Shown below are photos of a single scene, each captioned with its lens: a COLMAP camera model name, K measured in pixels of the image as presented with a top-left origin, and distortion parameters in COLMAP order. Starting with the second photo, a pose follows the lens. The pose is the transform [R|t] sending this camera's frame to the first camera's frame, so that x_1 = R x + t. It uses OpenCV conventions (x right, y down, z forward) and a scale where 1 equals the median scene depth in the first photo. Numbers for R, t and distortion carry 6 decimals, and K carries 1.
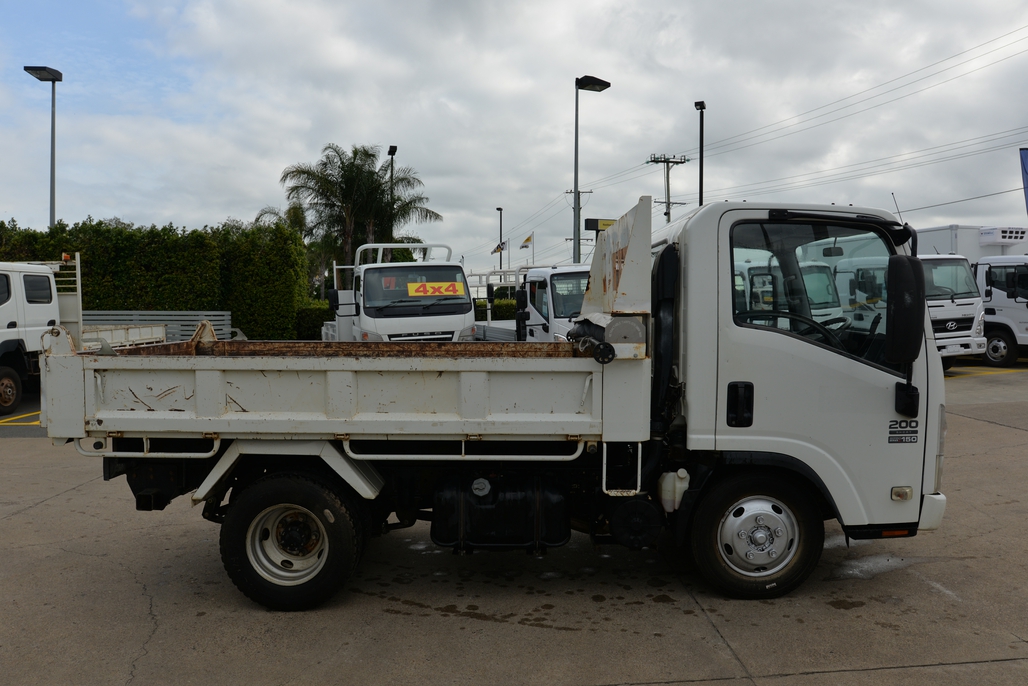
lens RADIAL K [[783.4, 0, 465.4], [0, 783.4, 328.6], [0, 0, 1]] dist [-0.049676, 0.003308]
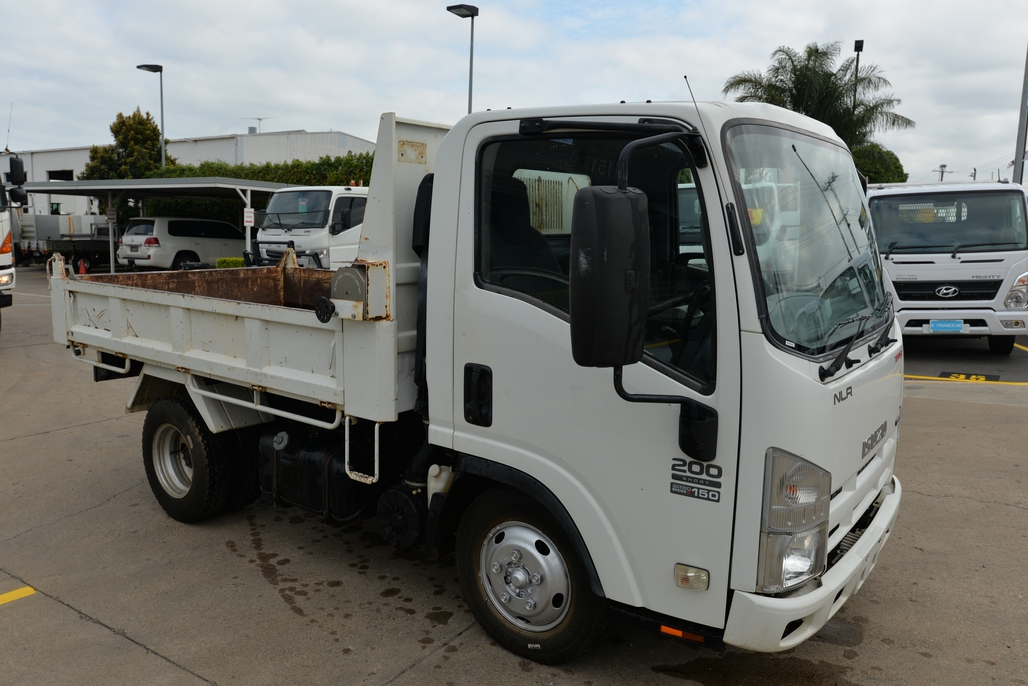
lens RADIAL K [[783.4, 0, 465.4], [0, 783.4, 328.6], [0, 0, 1]] dist [-0.049676, 0.003308]
pose [[0.798058, 0.093657, -0.595258, 0.750376], [-0.029895, 0.992785, 0.116125, -0.047712], [0.601839, -0.074879, 0.795100, 0.400649]]
